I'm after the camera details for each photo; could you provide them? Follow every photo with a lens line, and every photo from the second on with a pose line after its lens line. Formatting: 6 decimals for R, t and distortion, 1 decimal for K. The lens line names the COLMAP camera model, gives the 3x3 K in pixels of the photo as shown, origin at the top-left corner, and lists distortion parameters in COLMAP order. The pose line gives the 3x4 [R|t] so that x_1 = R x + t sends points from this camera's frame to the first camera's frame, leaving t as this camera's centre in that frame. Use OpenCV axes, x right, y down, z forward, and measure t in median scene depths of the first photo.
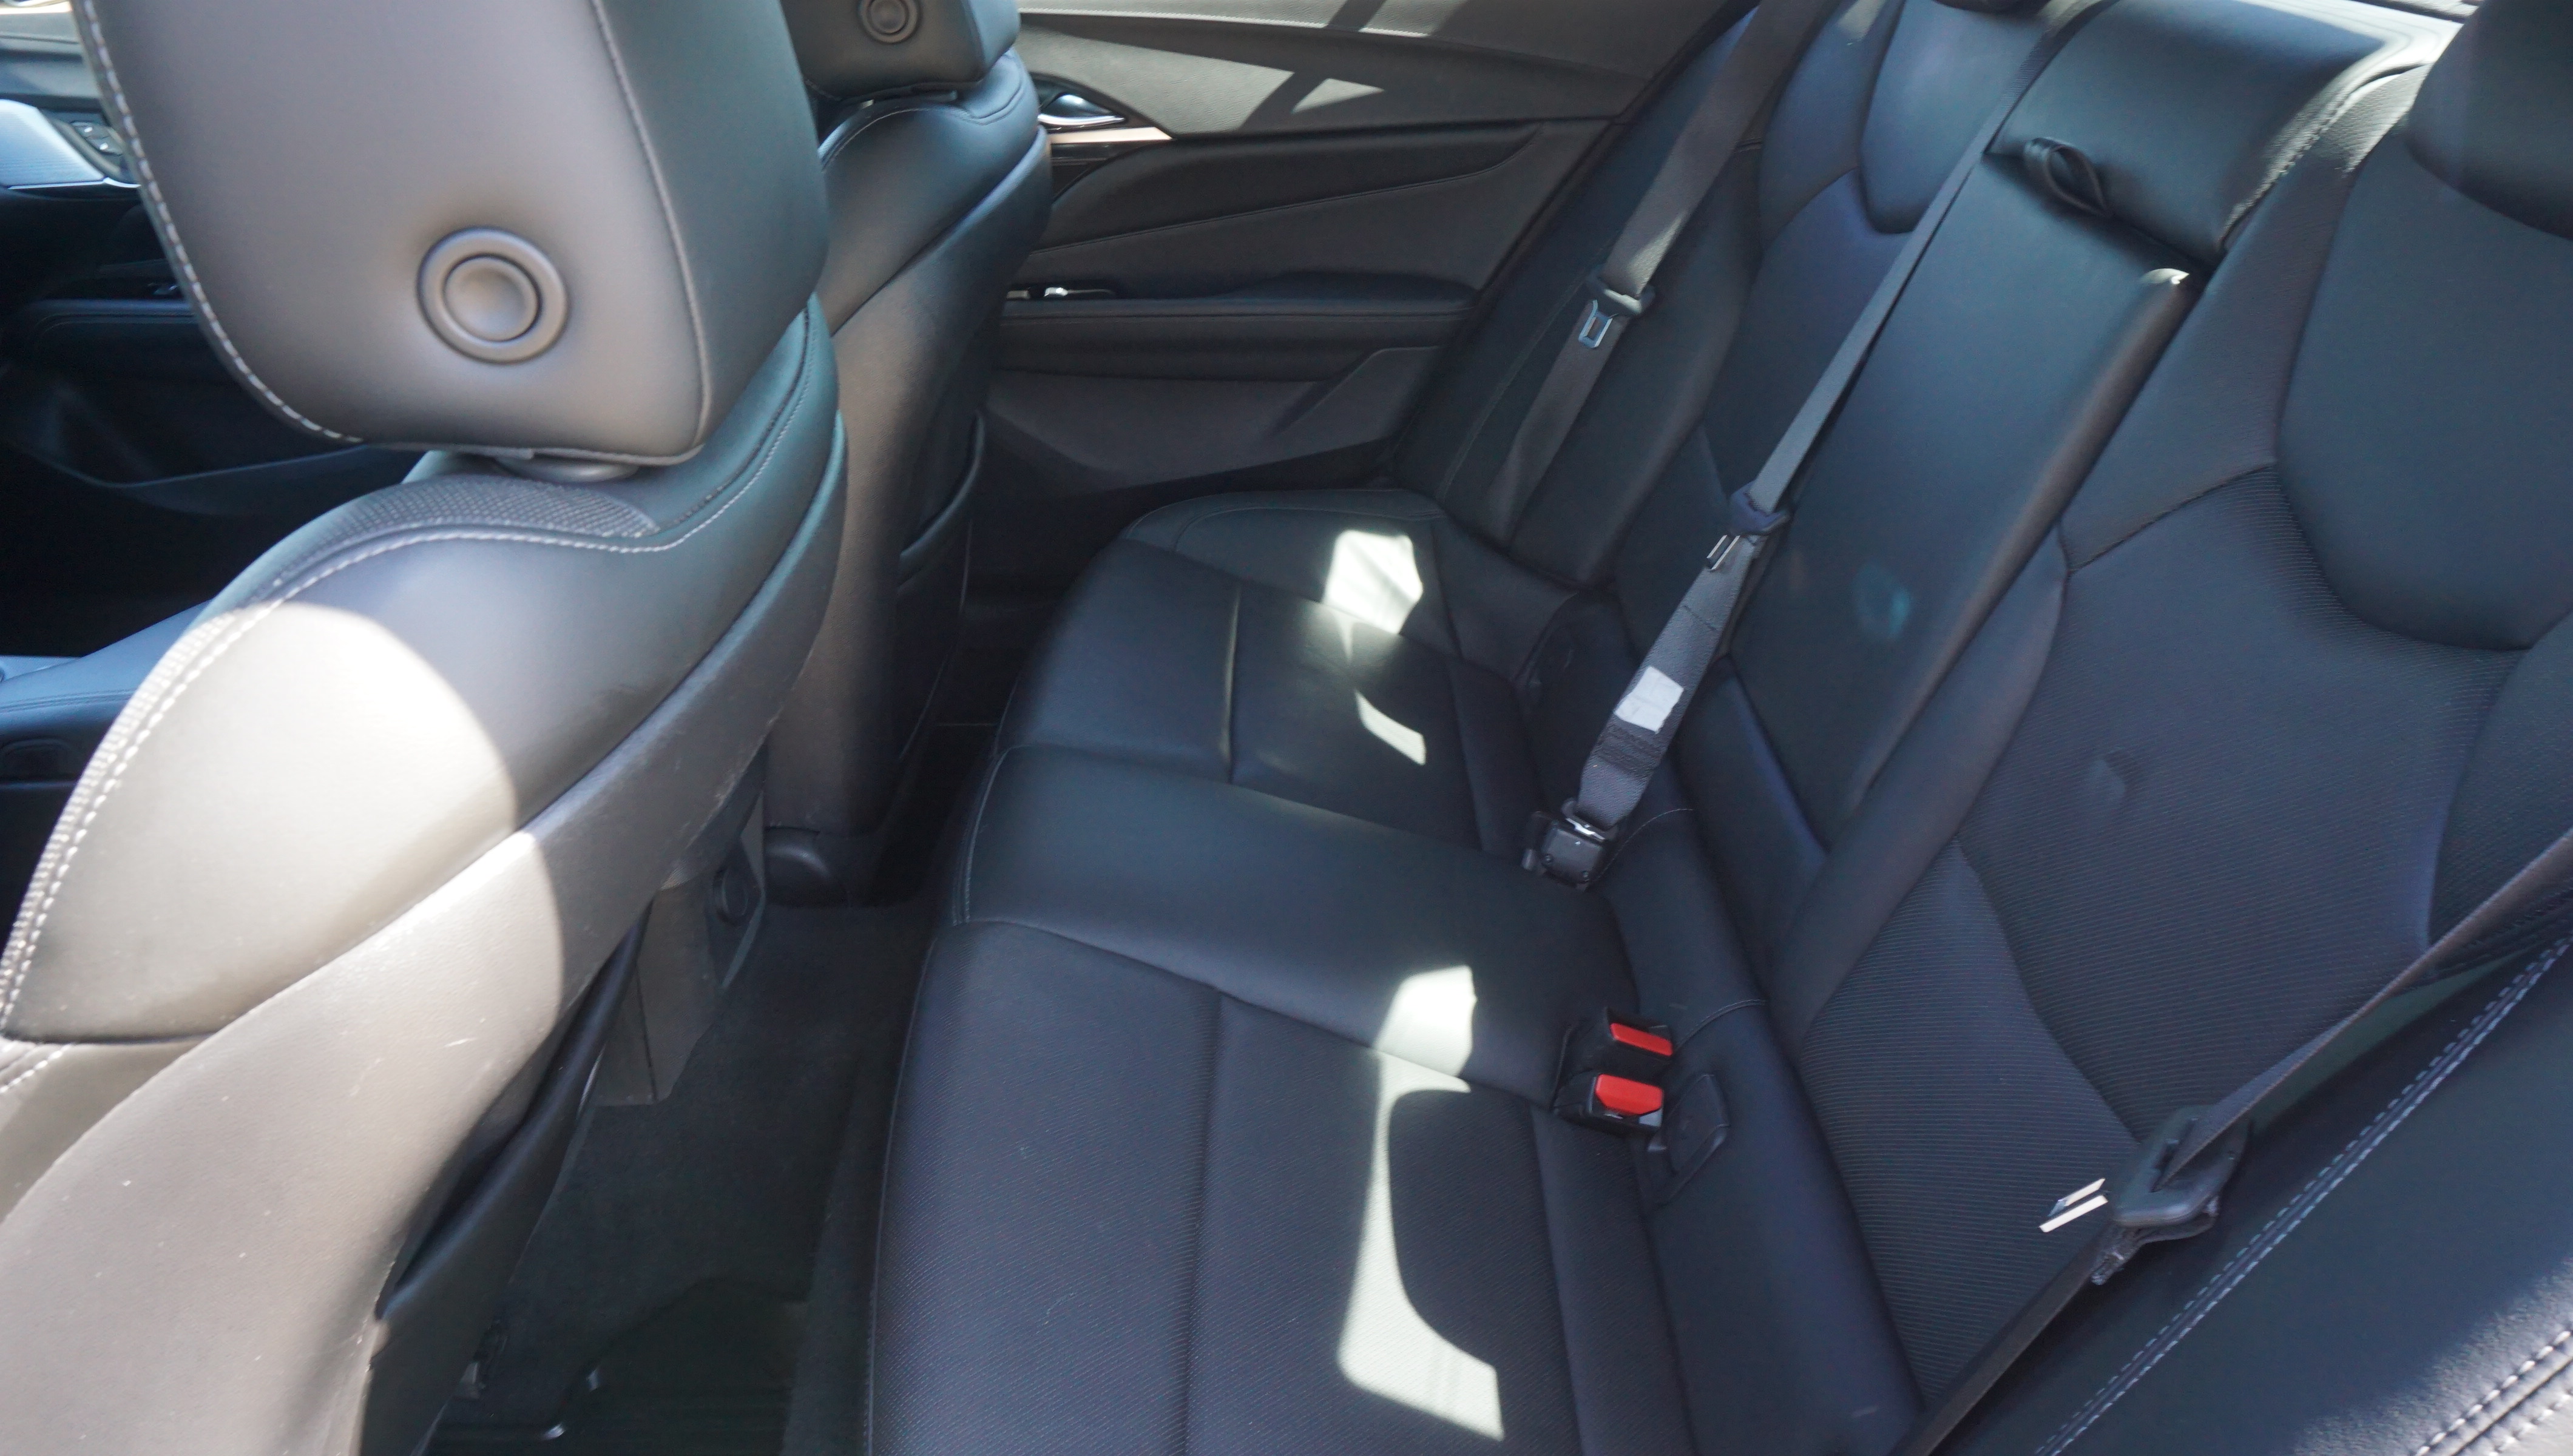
lens RADIAL K [[1730.8, 0, 1280.6], [0, 1730.8, 702.2], [0, 0, 1]] dist [-0.048150, 0.039804]
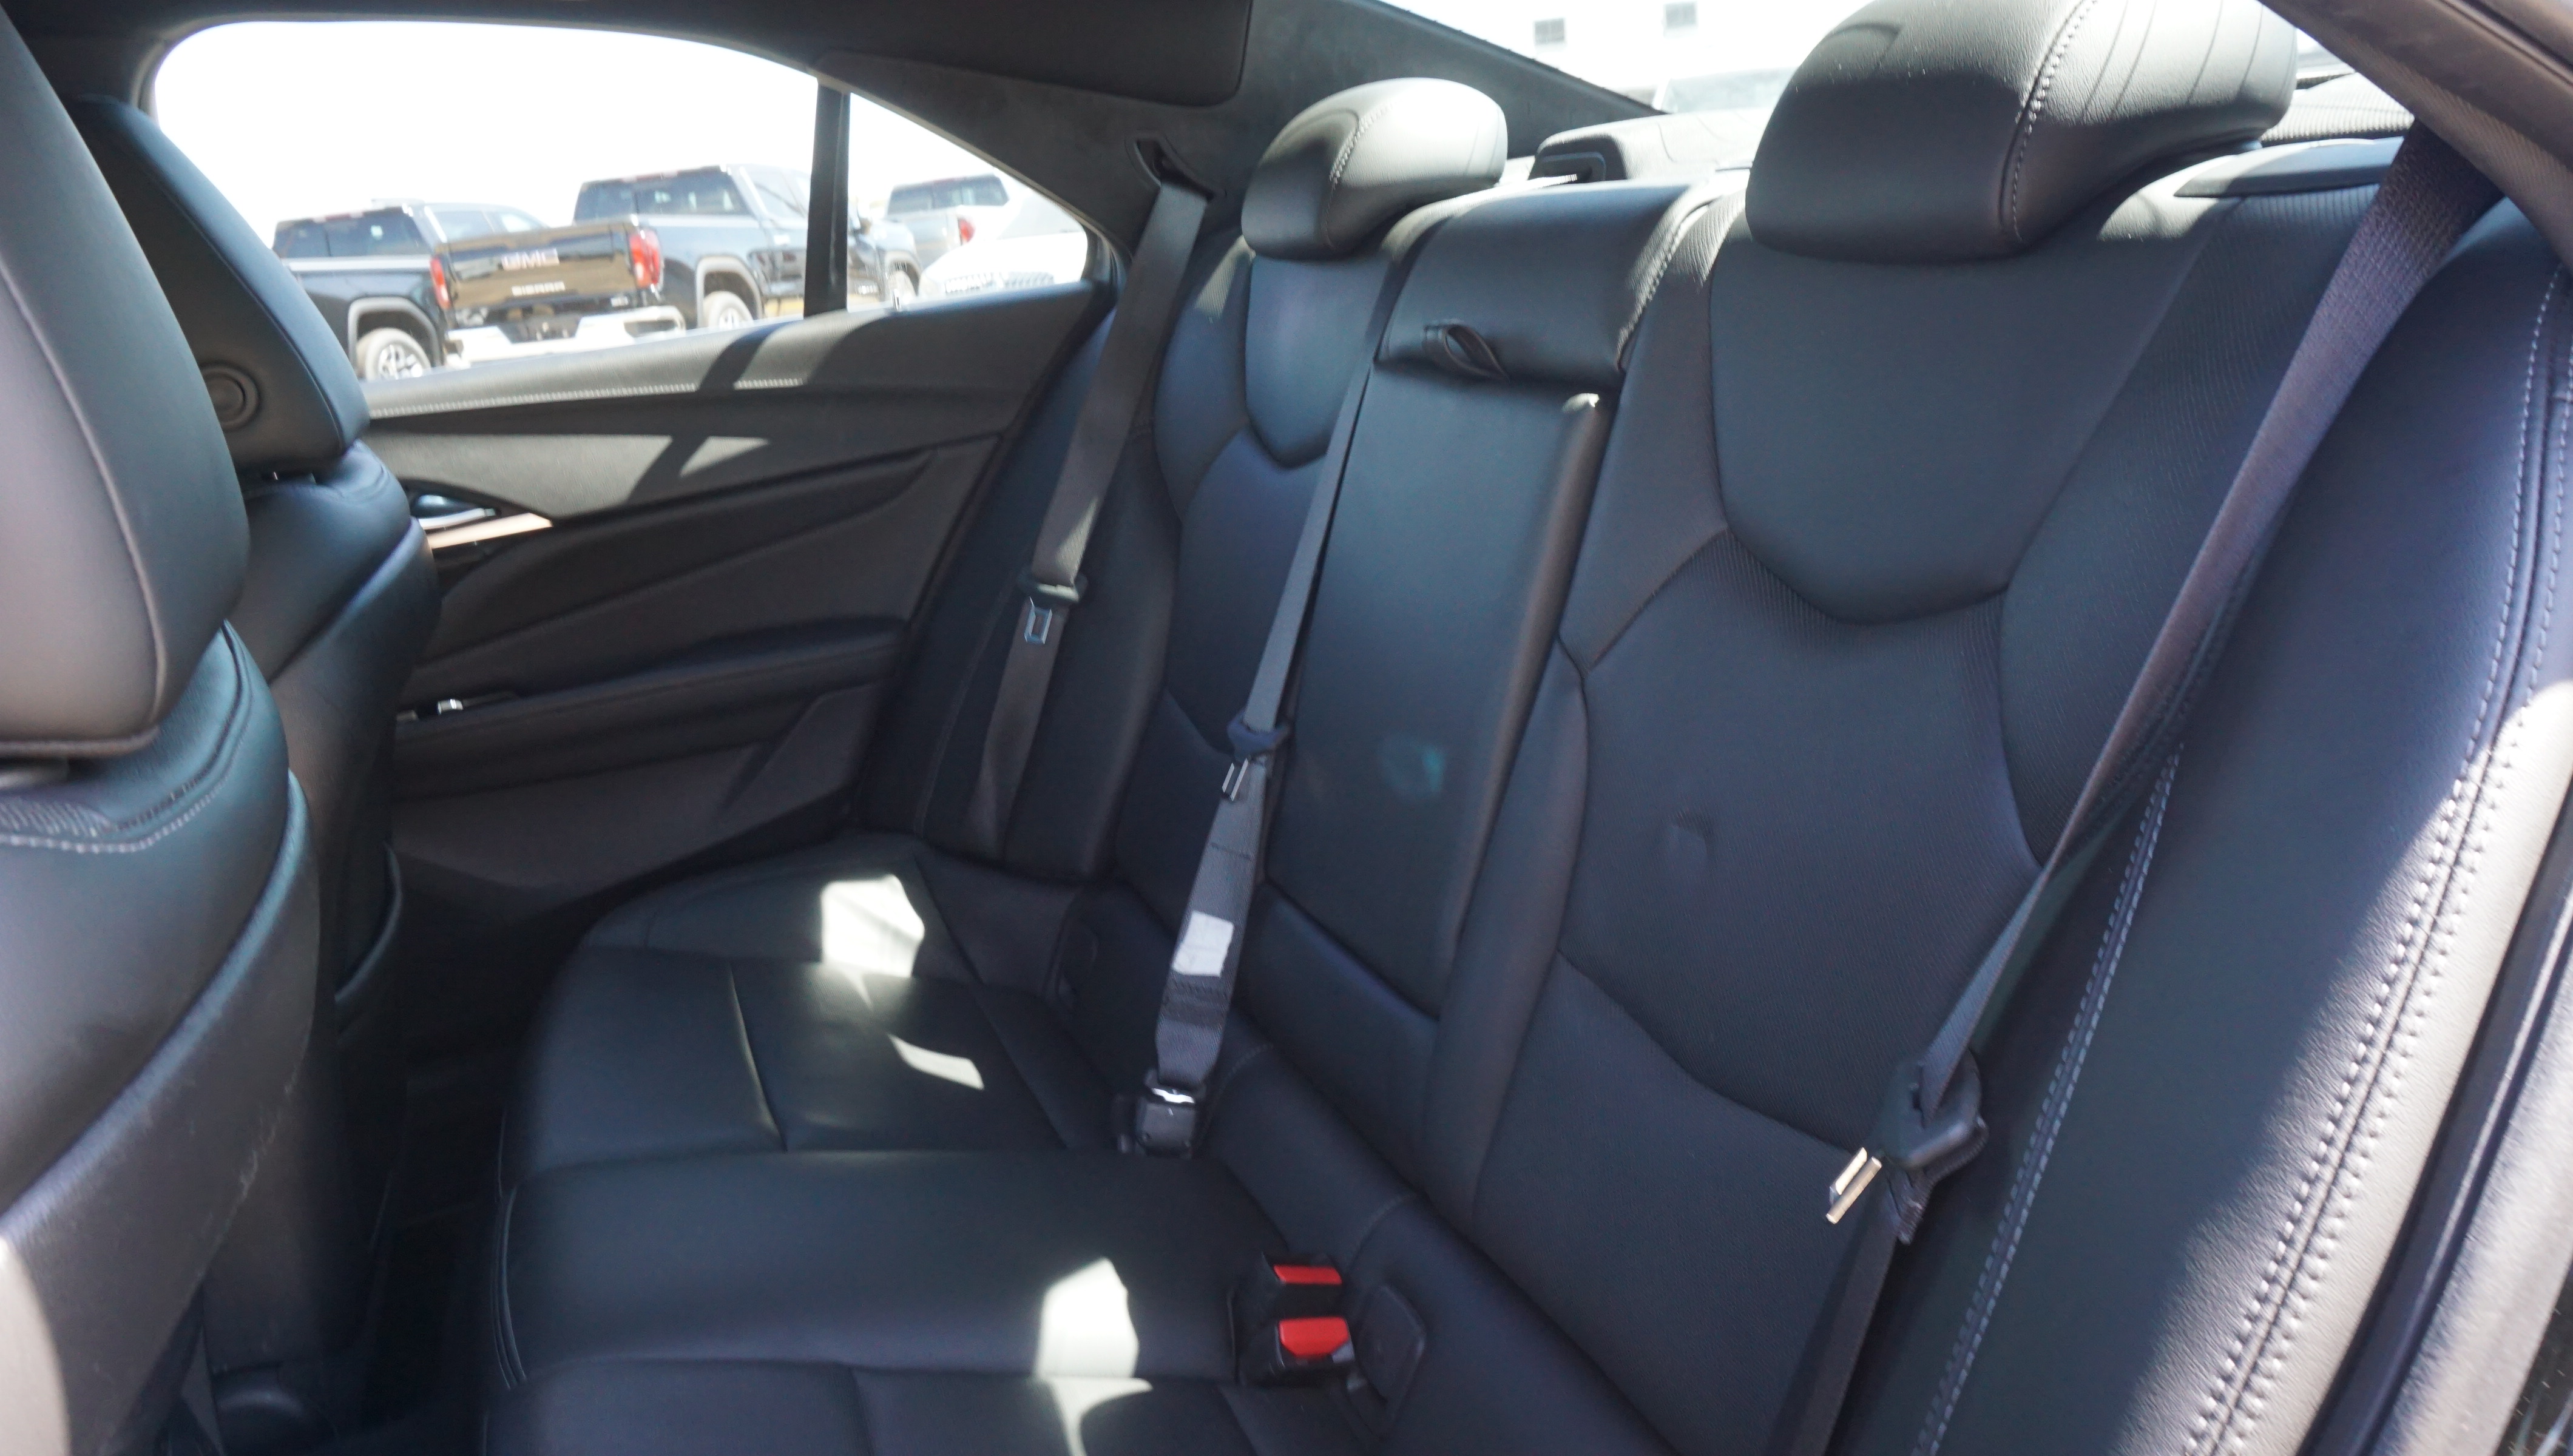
lens RADIAL K [[1730.8, 0, 1267.4], [0, 1730.8, 740.1], [0, 0, 1]] dist [-0.048150, 0.039804]
pose [[0.917060, -0.200090, 0.344914, -0.071521], [0.269784, 0.948297, -0.167183, 0.065708], [-0.293629, 0.246369, 0.923626, 0.061526]]
